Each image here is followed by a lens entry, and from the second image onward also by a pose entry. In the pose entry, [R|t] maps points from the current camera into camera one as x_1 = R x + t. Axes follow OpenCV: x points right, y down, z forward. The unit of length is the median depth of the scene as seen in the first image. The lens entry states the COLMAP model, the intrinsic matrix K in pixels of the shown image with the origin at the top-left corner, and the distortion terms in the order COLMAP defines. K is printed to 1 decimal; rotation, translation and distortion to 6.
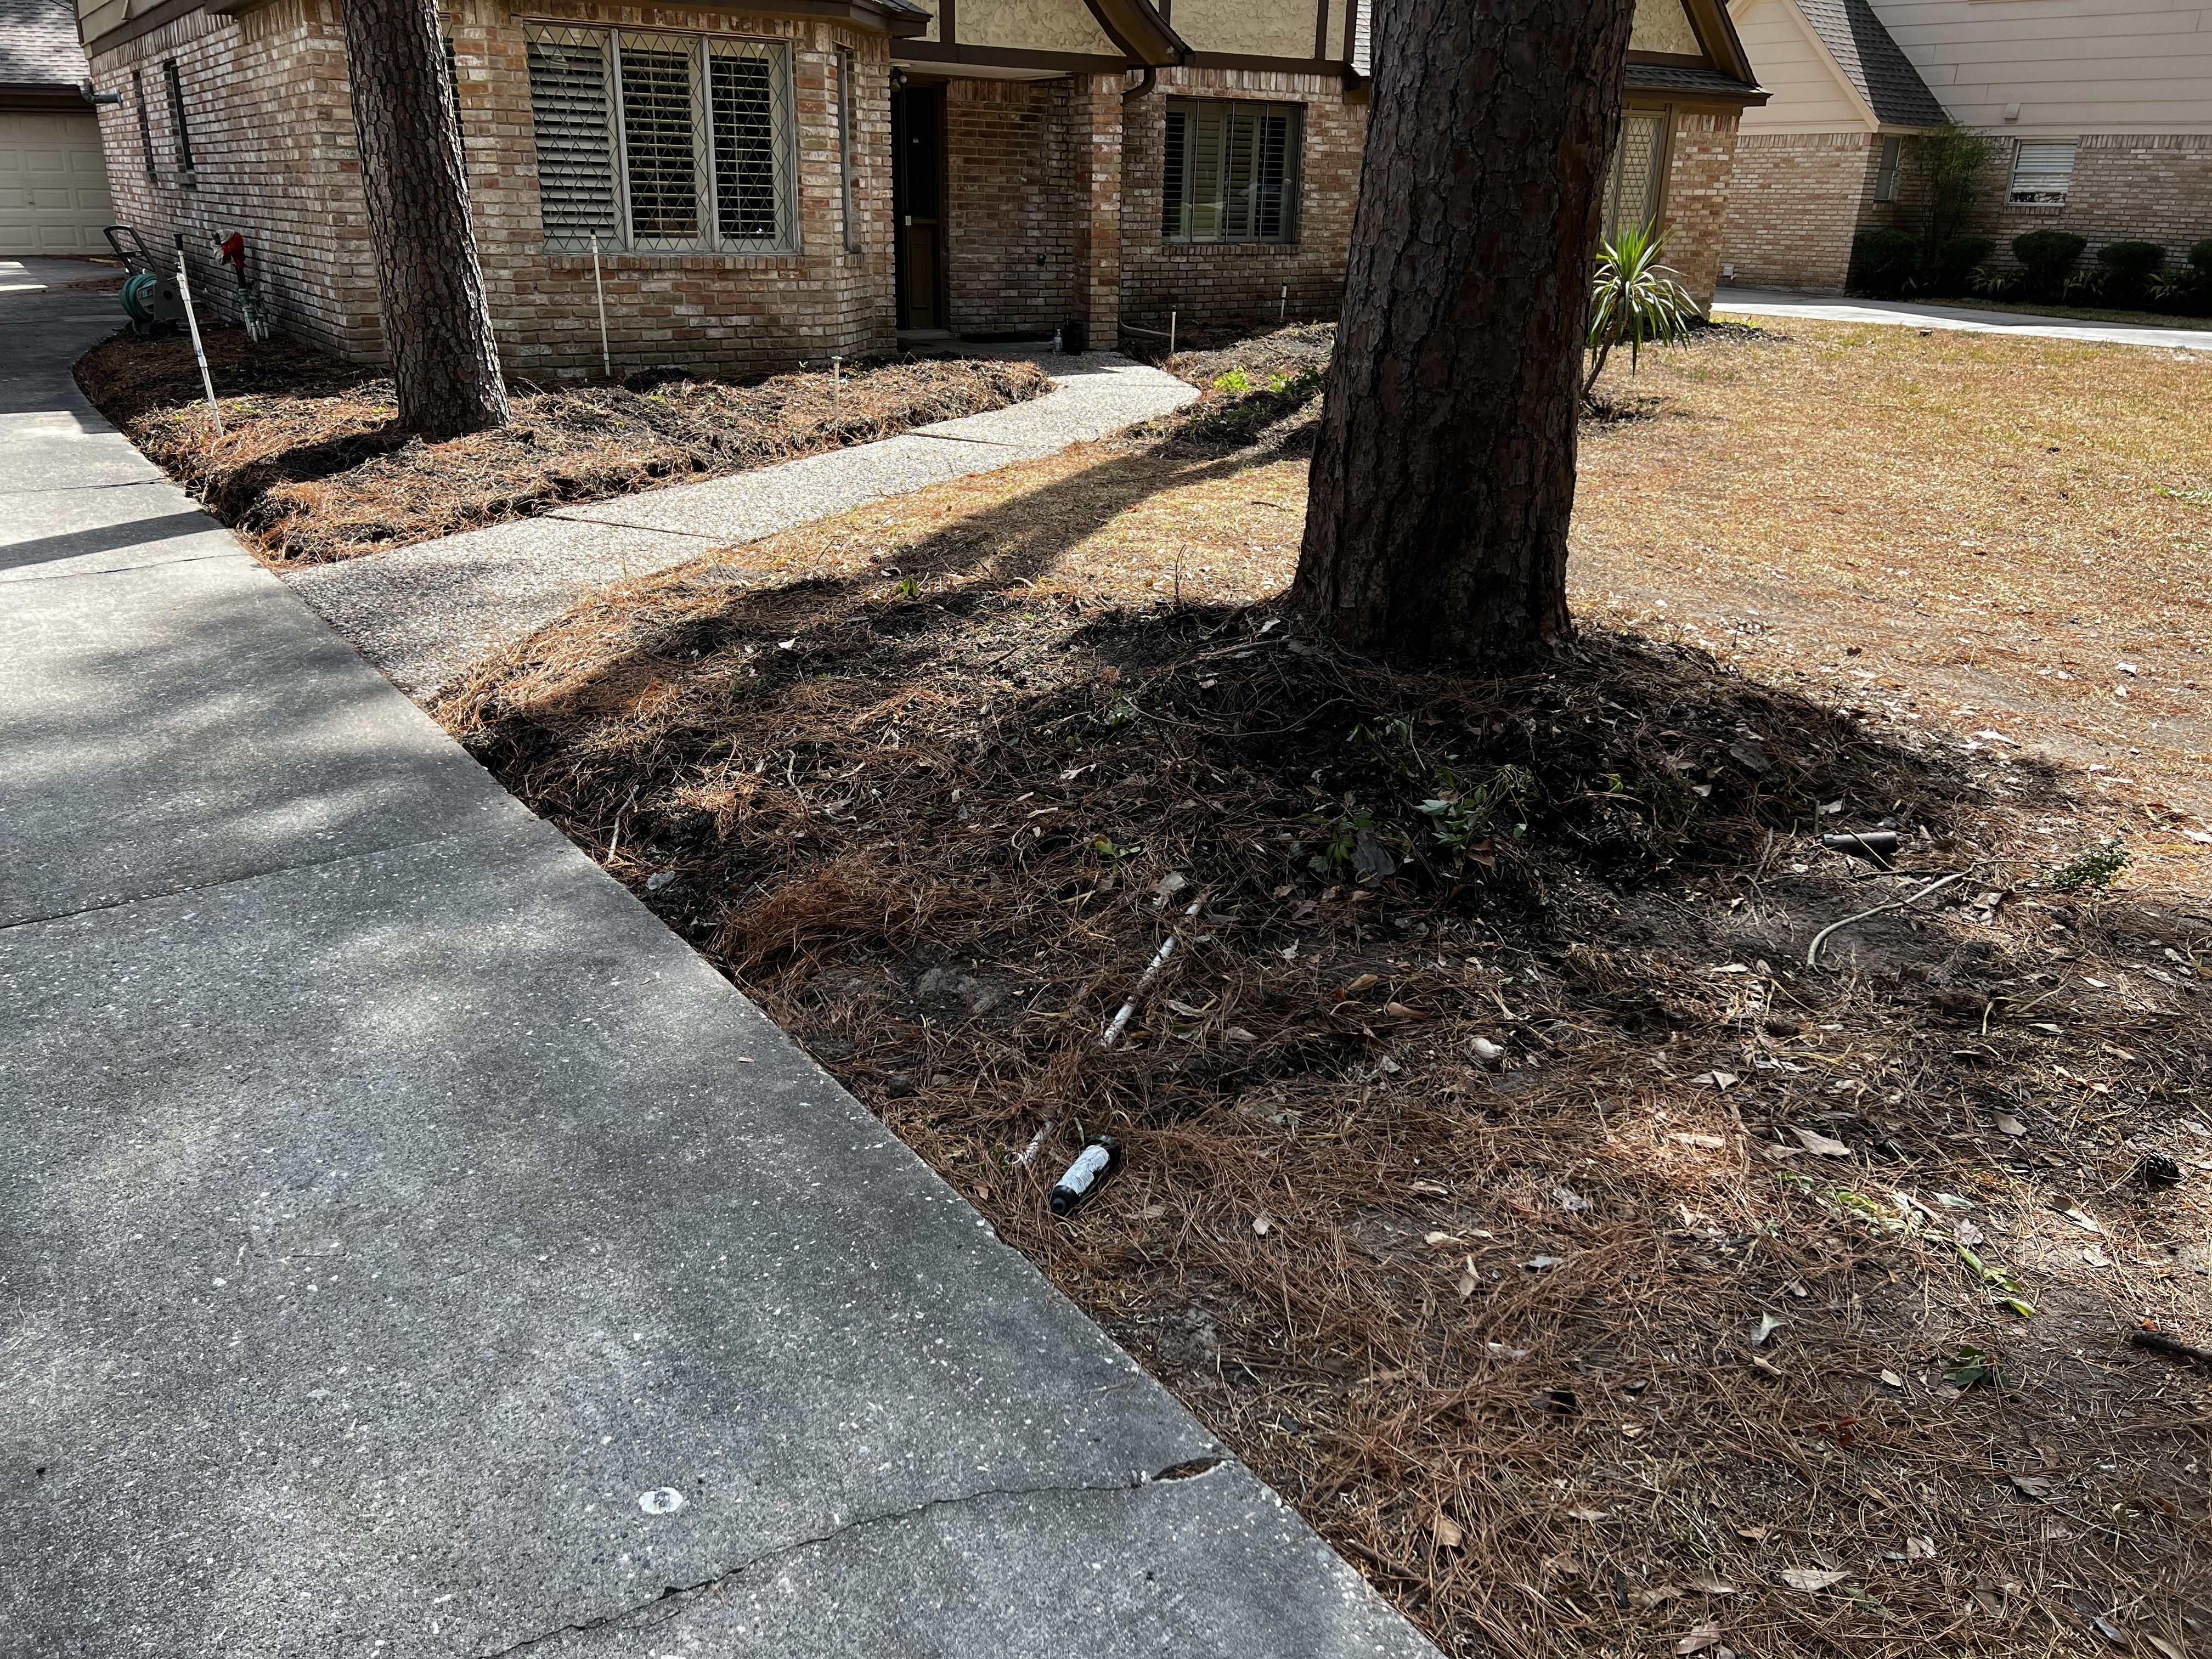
lens RADIAL K [[1675.6, 0, 1093.3], [0, 1675.6, 835.1], [0, 0, 1]] dist [0.053785, -0.054245]
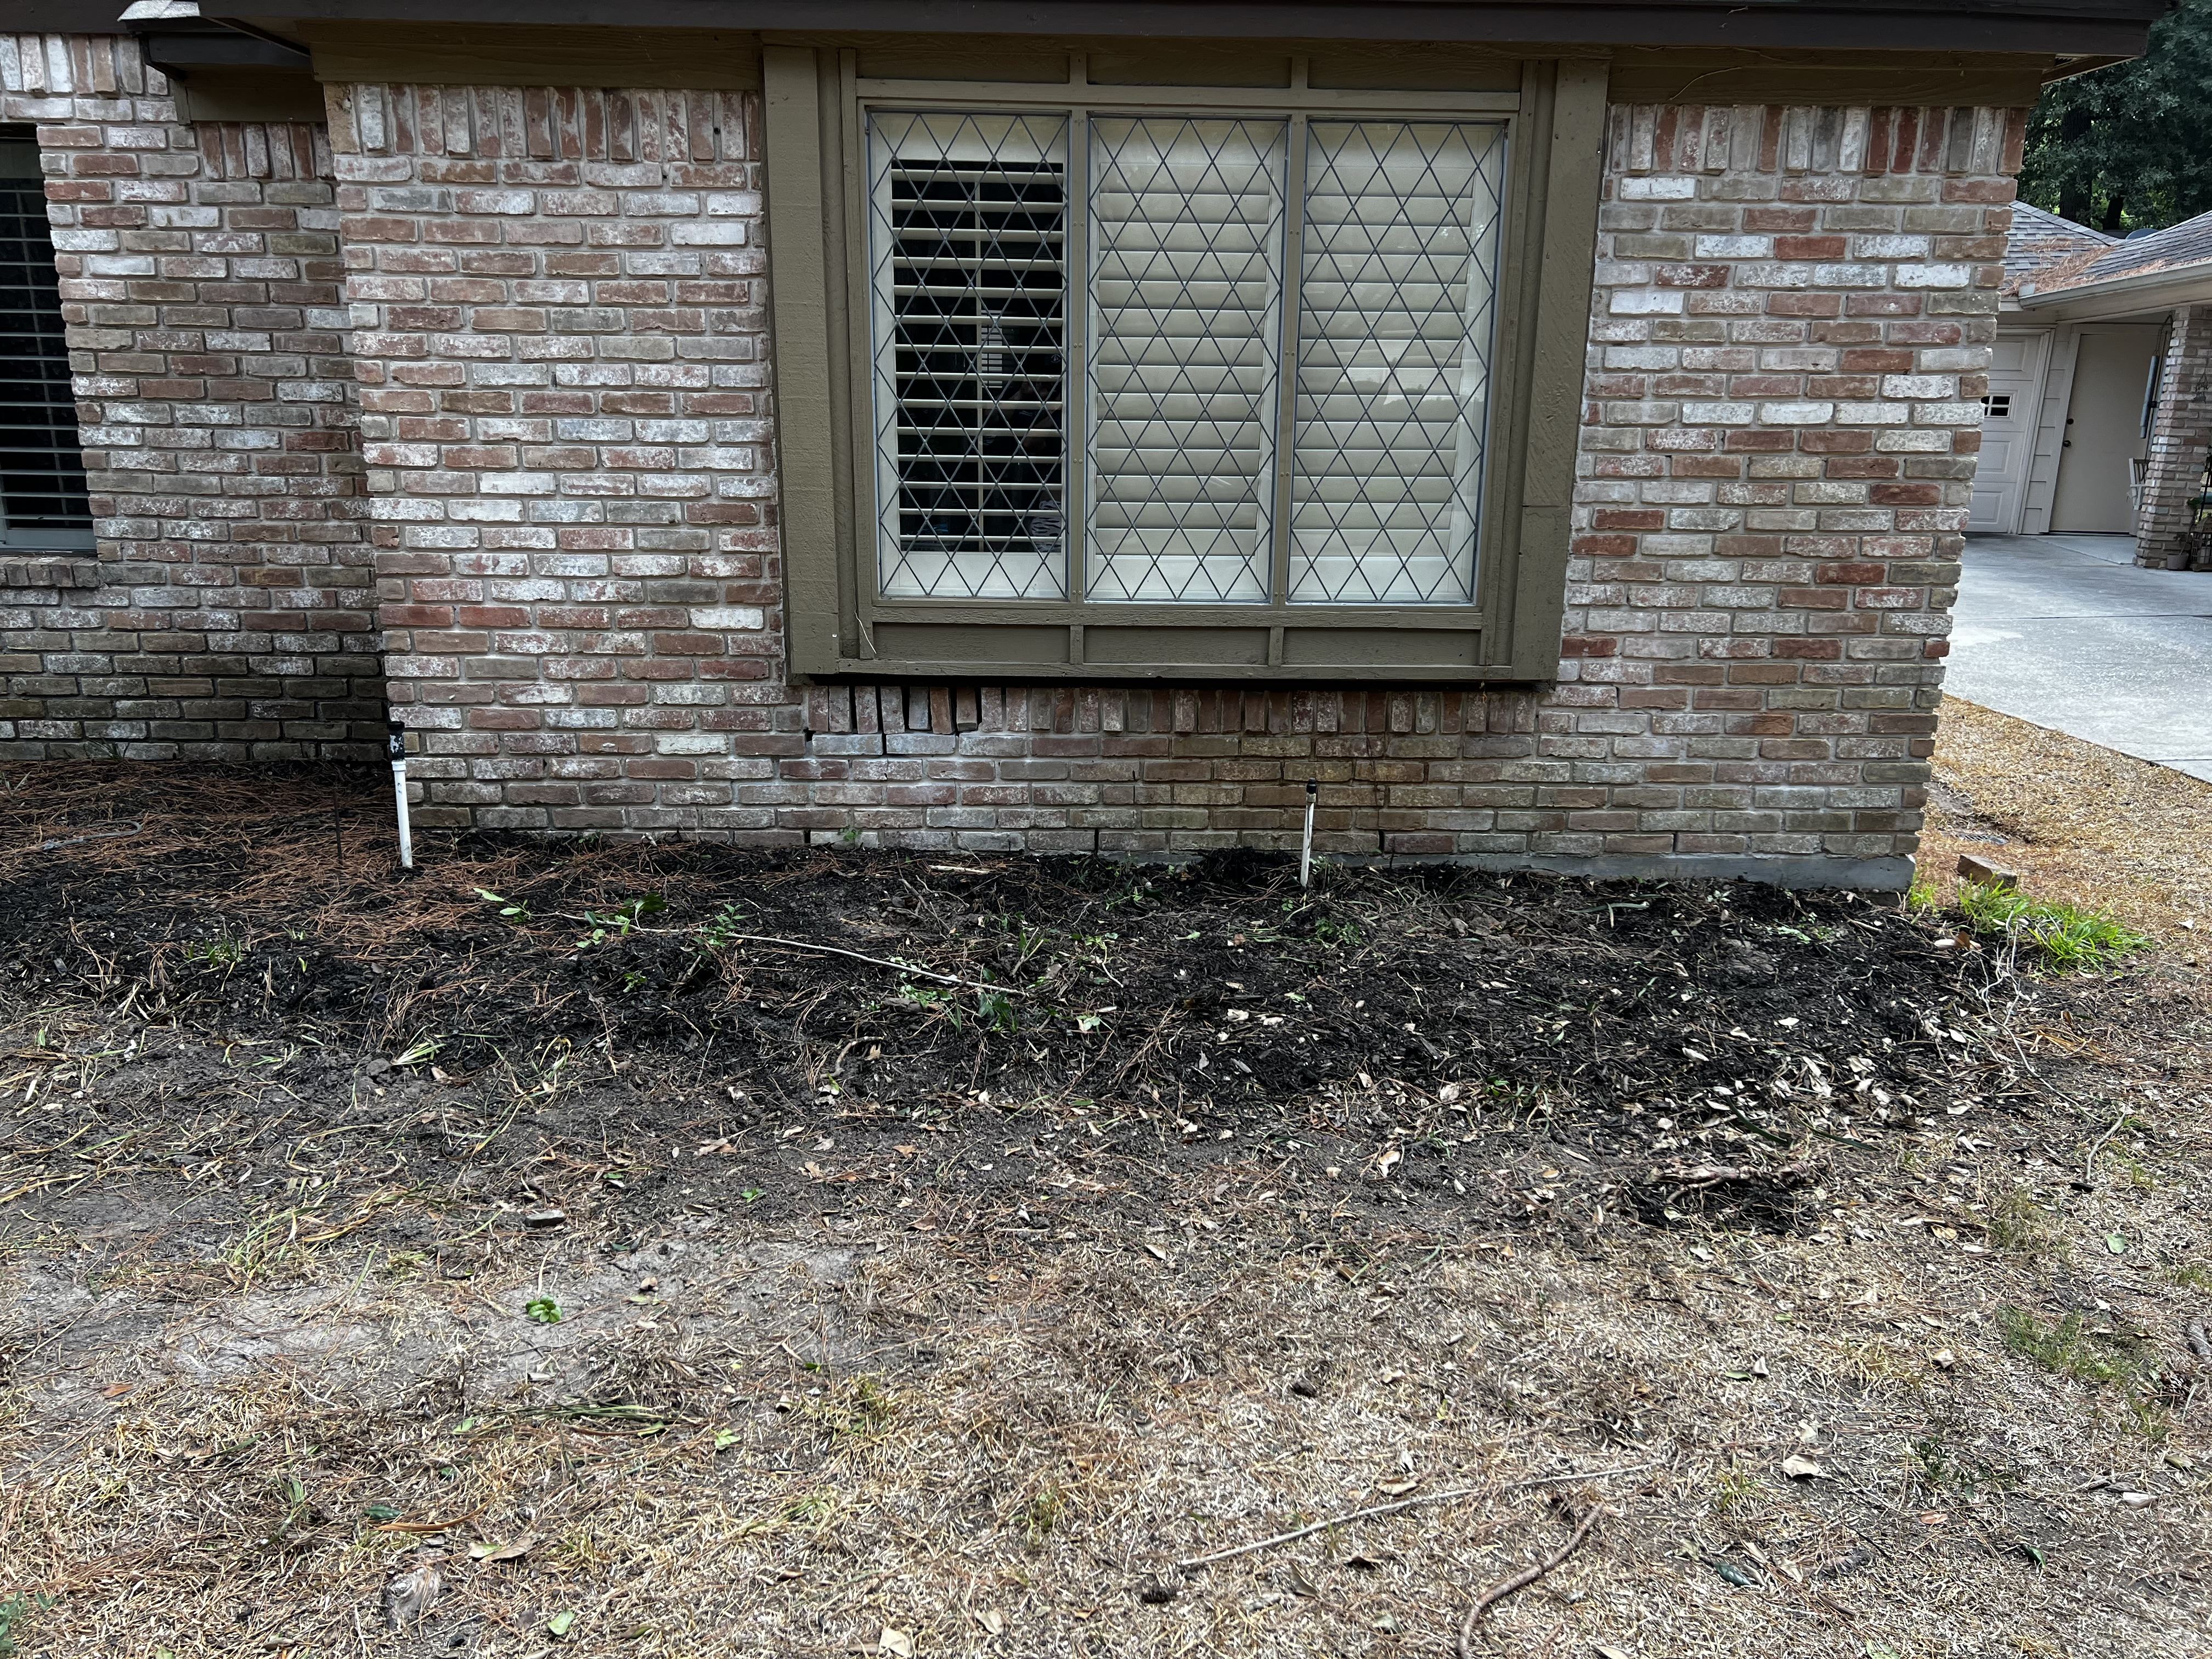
lens RADIAL K [[1675.6, 0, 1098.8], [0, 1675.6, 846.5], [0, 0, 1]] dist [0.053785, -0.054245]
pose [[0.840236, 0.137896, -0.524392, 0.512670], [-0.193399, 0.979728, -0.052251, -0.355437], [0.506556, 0.145320, 0.849872, 0.932179]]
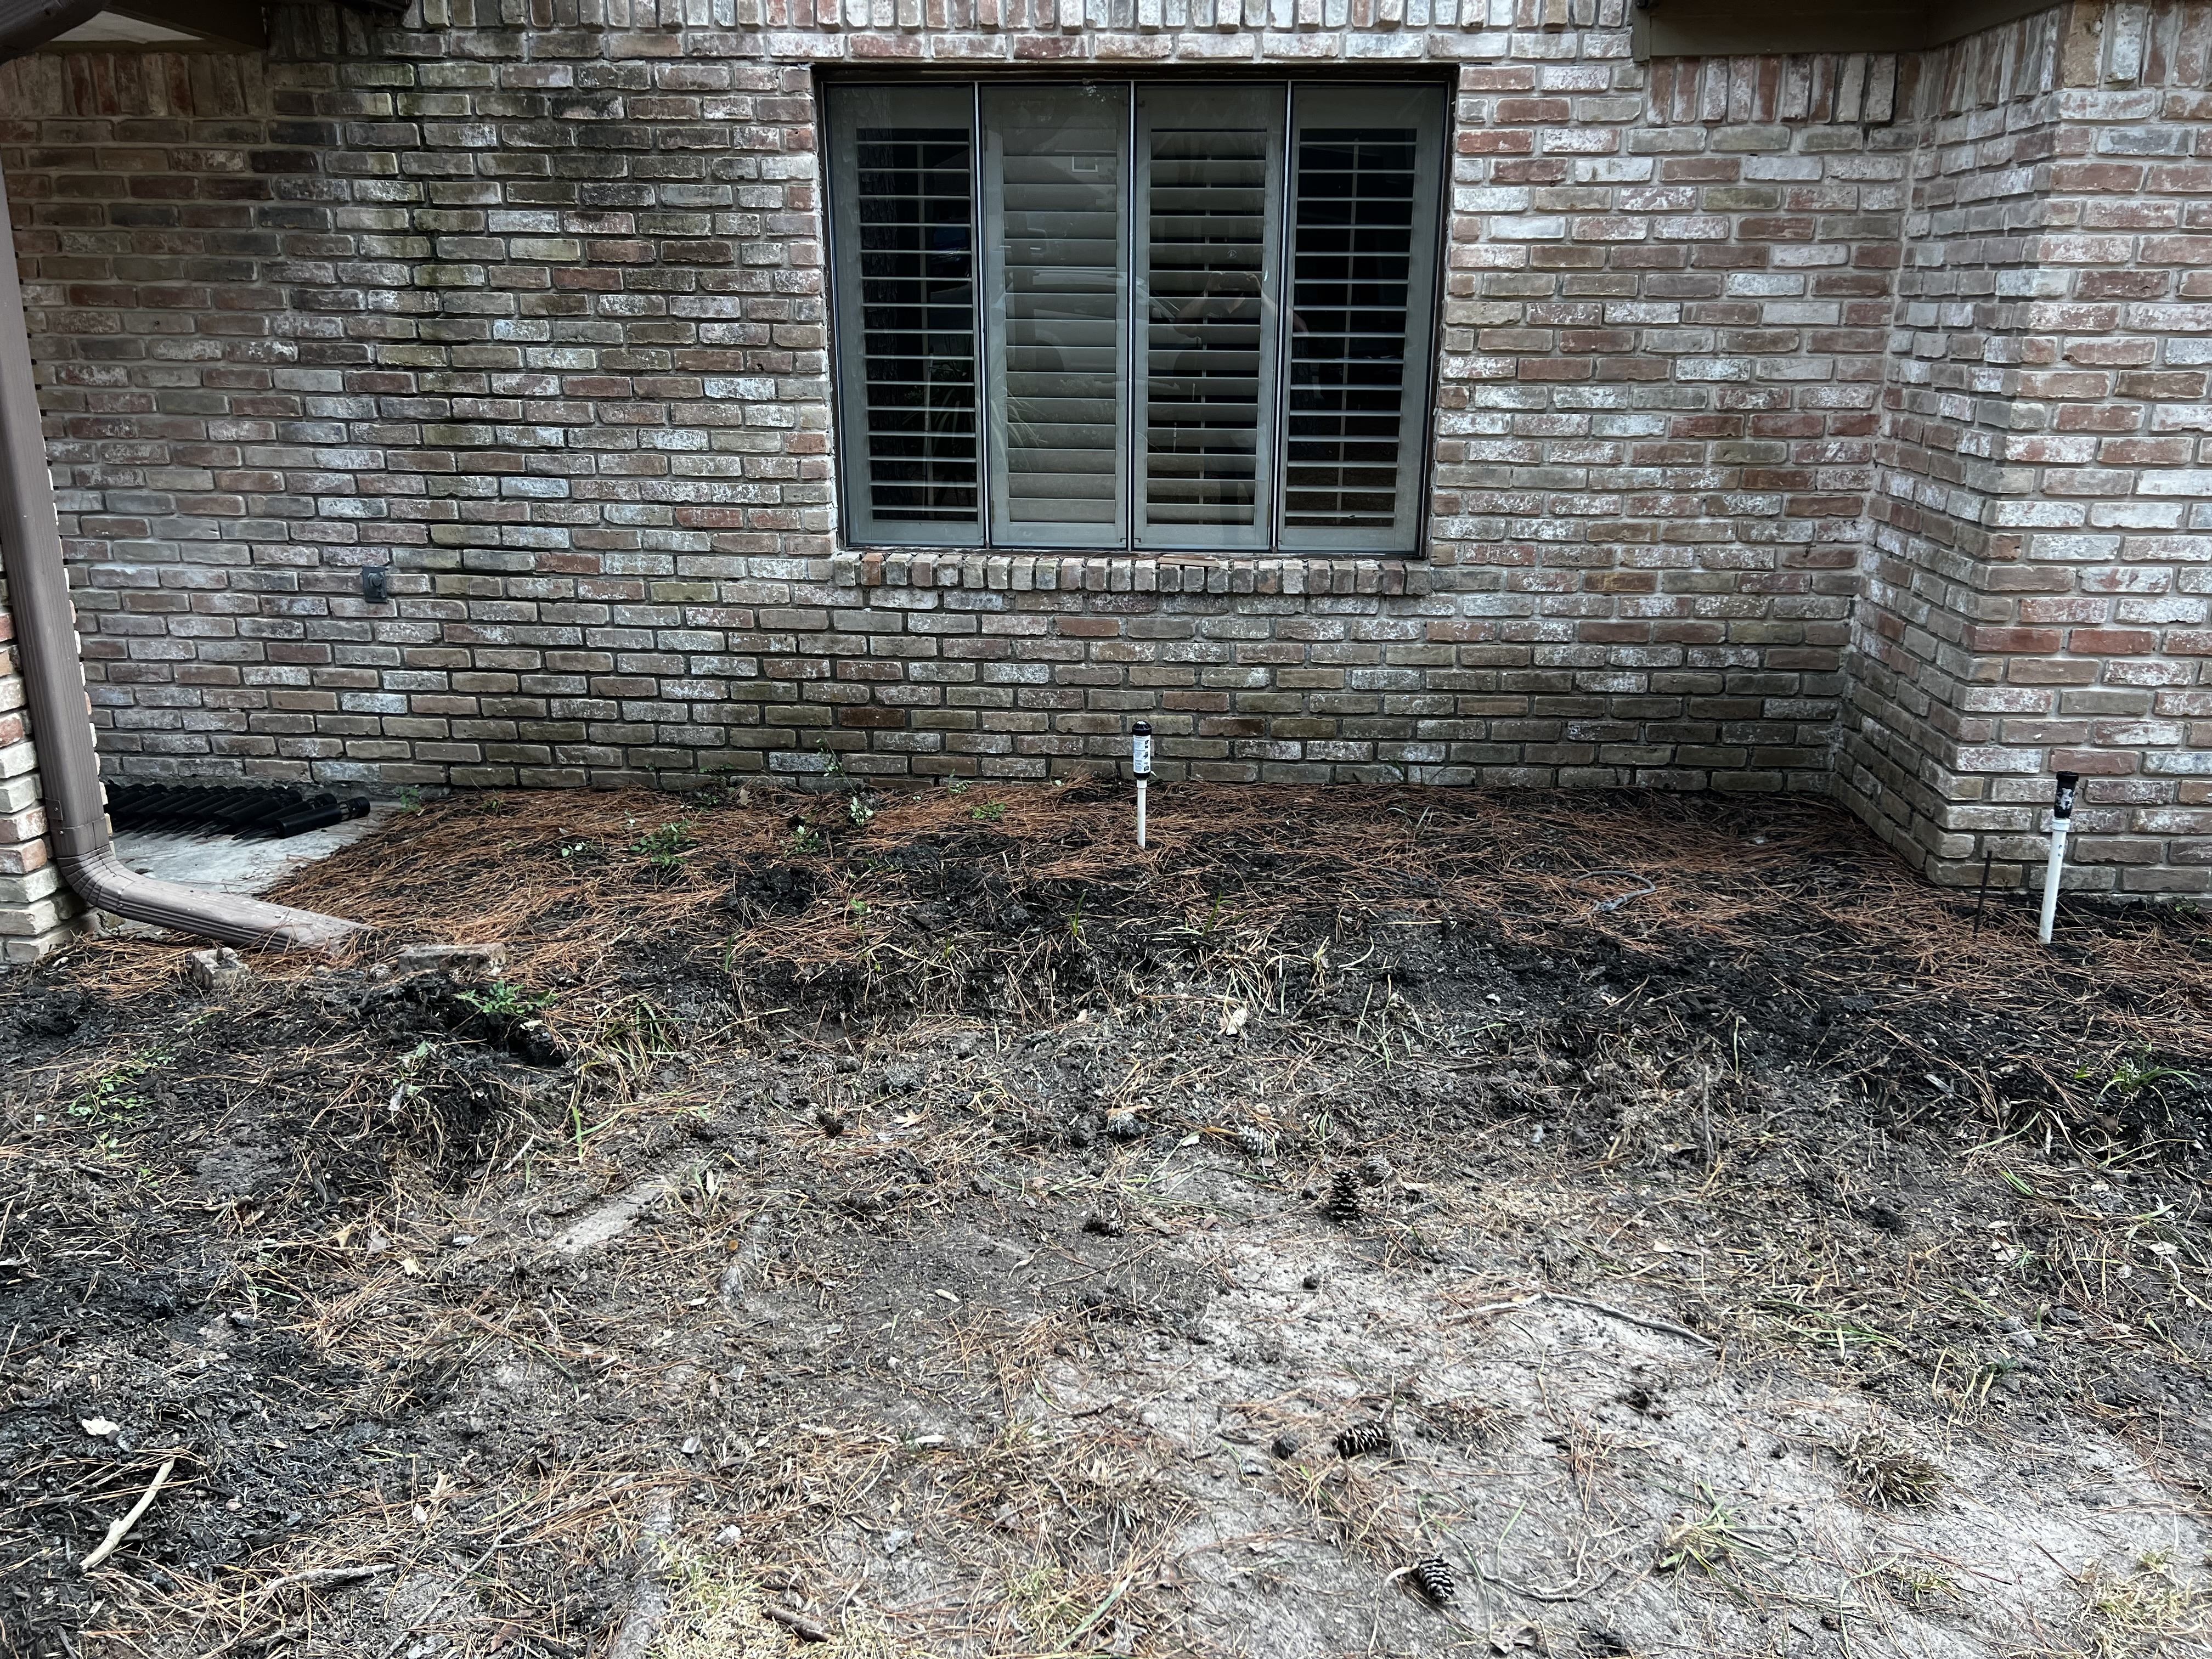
lens RADIAL K [[1675.6, 0, 1116.1], [0, 1675.6, 824.3], [0, 0, 1]] dist [0.053785, -0.054245]
pose [[0.788074, 0.164875, -0.593089, 0.287122], [-0.214384, 0.976658, -0.013361, -0.327698], [0.577043, 0.137678, 0.805026, 0.838939]]
